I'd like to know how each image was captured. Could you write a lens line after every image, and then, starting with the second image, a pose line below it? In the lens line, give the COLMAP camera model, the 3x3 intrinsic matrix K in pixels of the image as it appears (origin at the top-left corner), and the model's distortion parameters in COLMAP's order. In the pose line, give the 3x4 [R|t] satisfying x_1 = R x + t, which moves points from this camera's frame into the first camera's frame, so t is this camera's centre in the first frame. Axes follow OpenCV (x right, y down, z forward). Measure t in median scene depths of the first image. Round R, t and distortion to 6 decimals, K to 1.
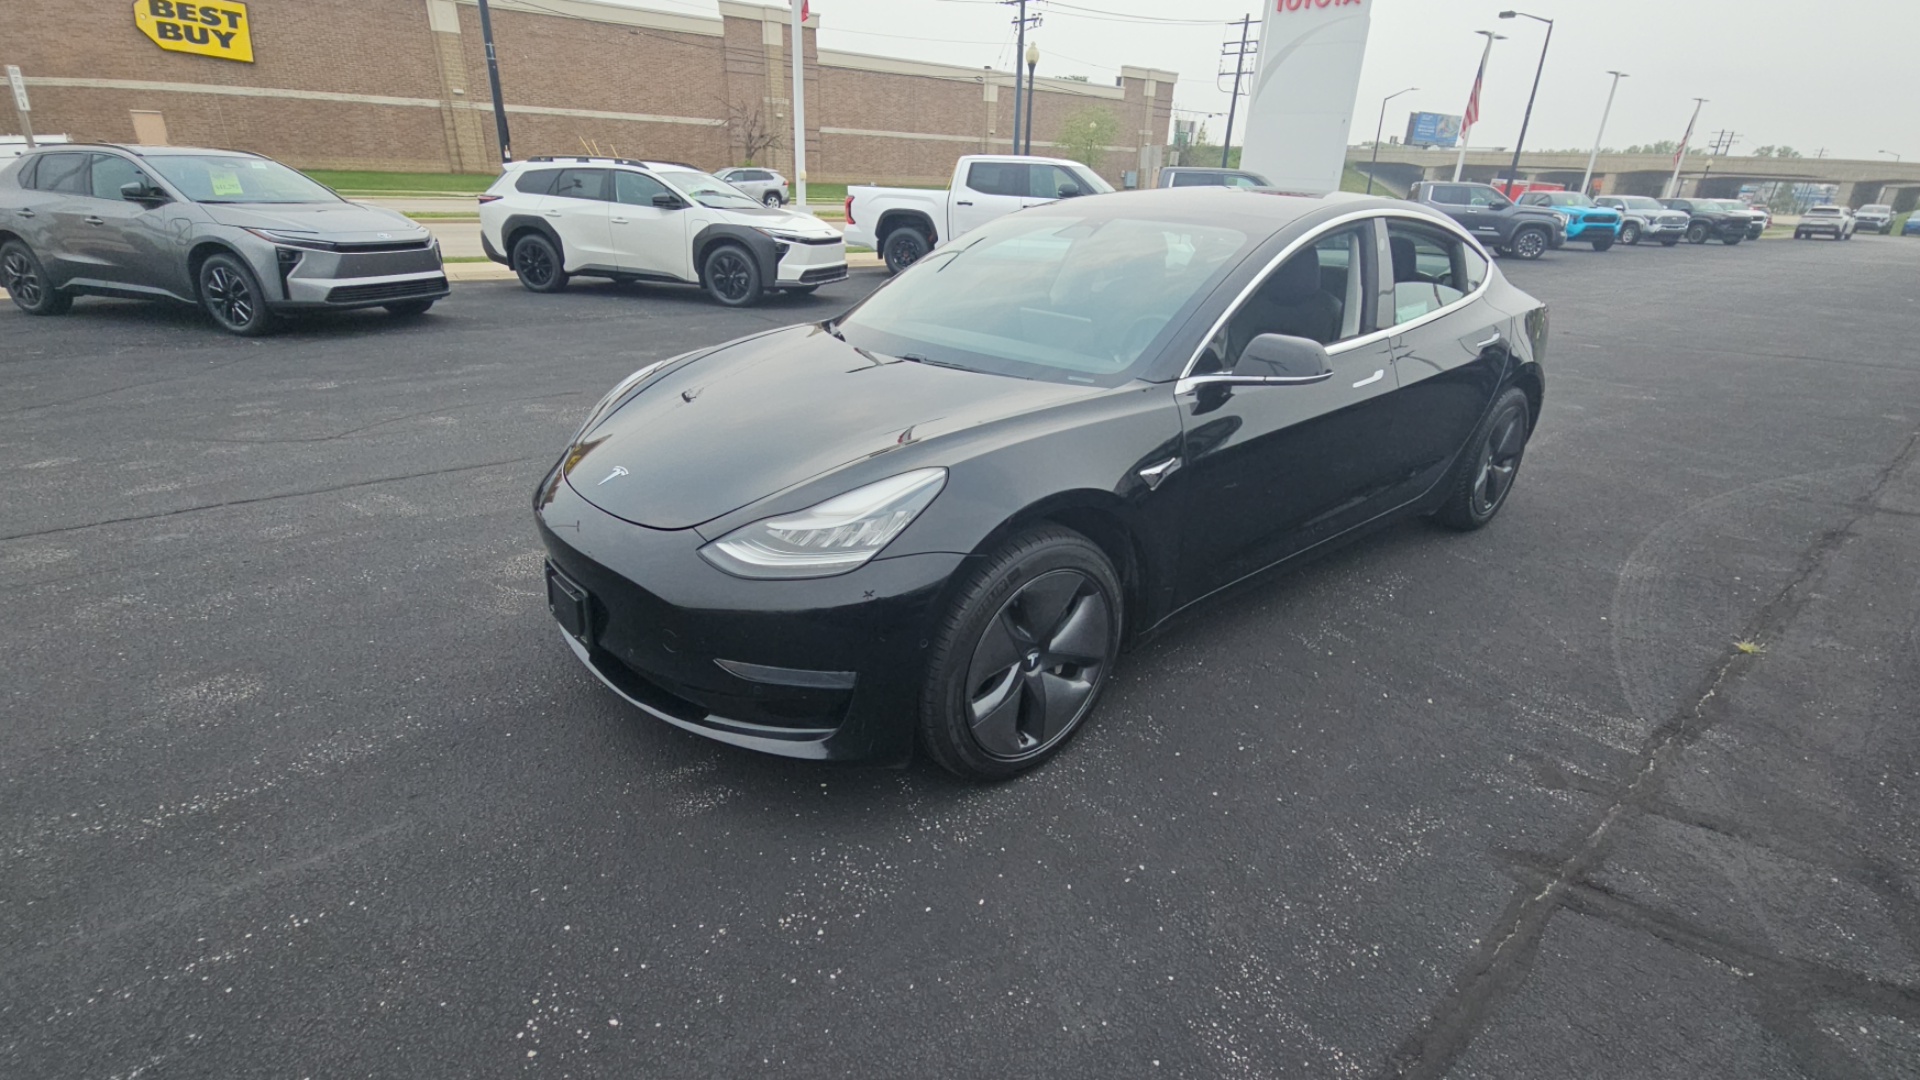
lens RADIAL K [[859.9, 0, 980.8], [0, 859.9, 539.7], [0, 0, 1]] dist [0.009277, -0.007242]
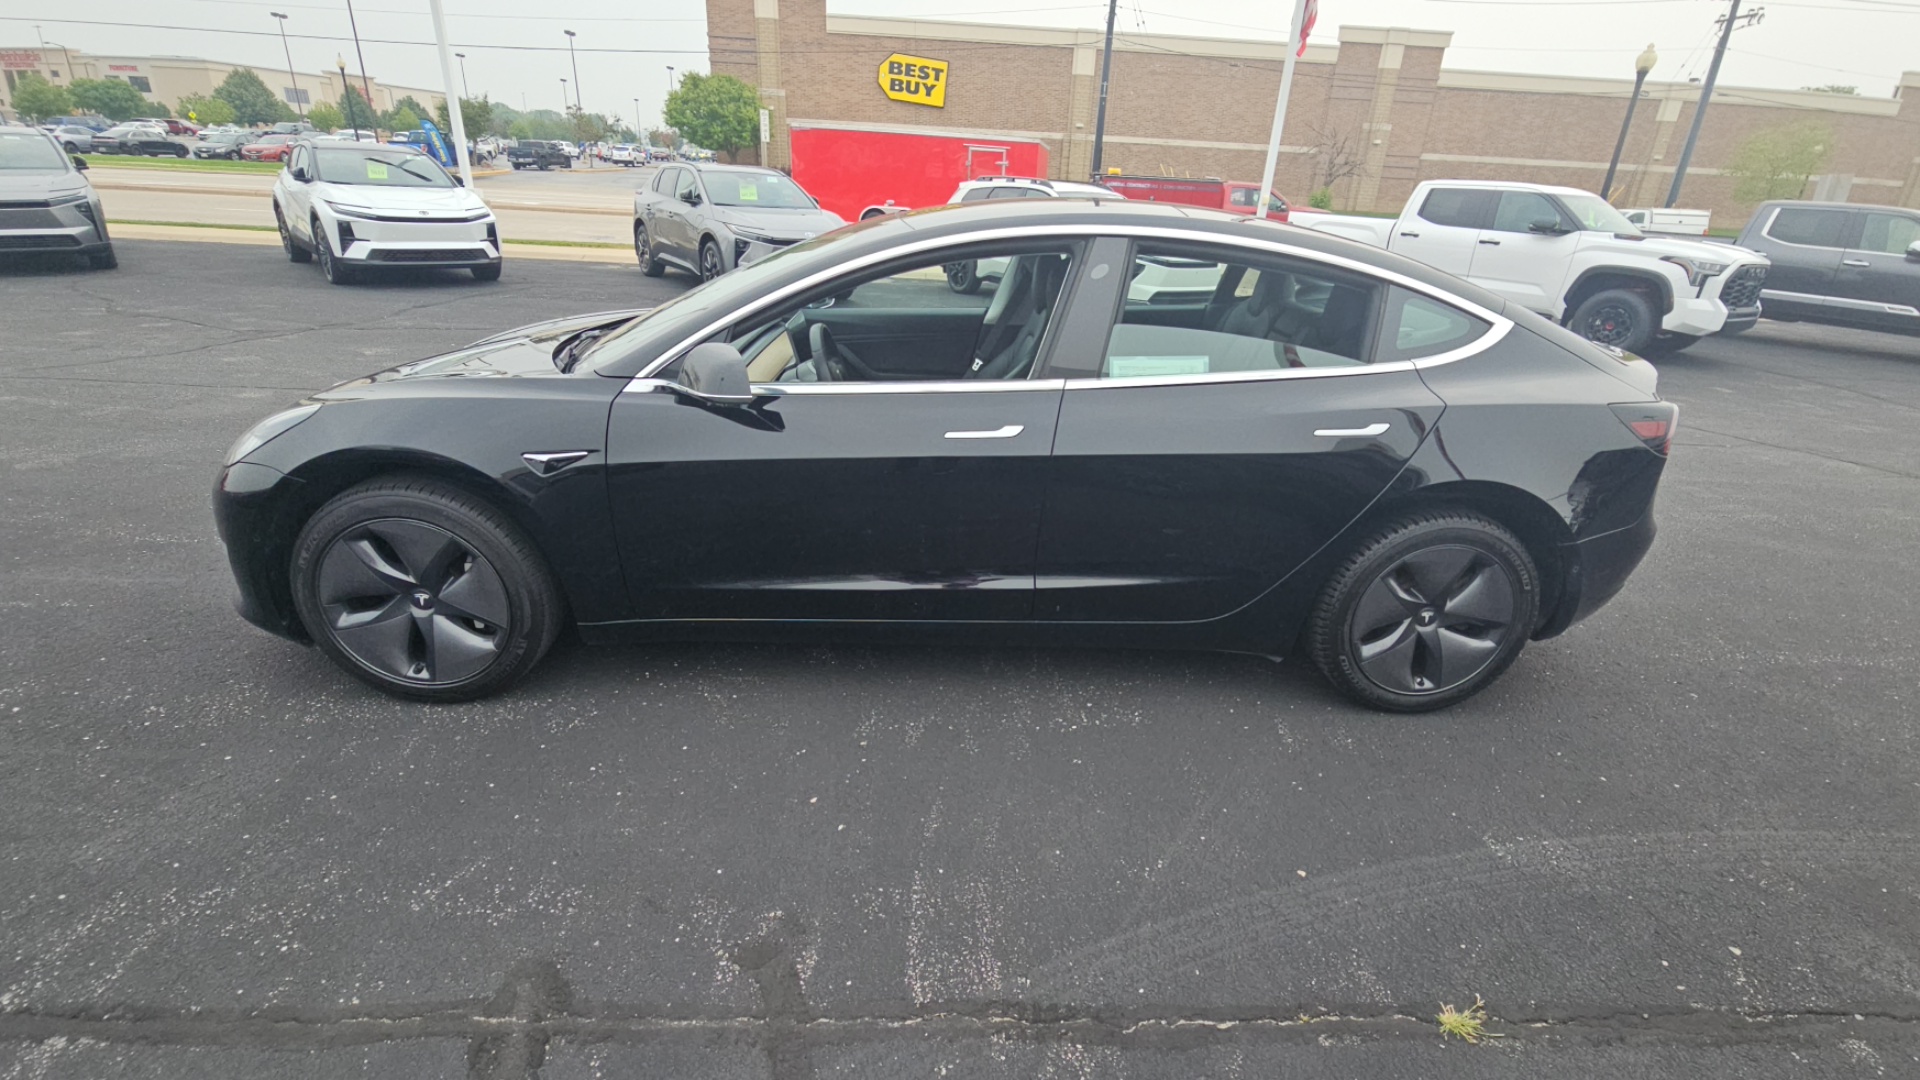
lens RADIAL K [[859.9, 0, 978.3], [0, 859.9, 539.9], [0, 0, 1]] dist [0.009277, -0.007242]
pose [[0.795578, 0.242039, -0.555403, 0.230189], [-0.257429, 0.964911, 0.051748, -0.032843], [0.548439, 0.101808, 0.829970, 0.087926]]
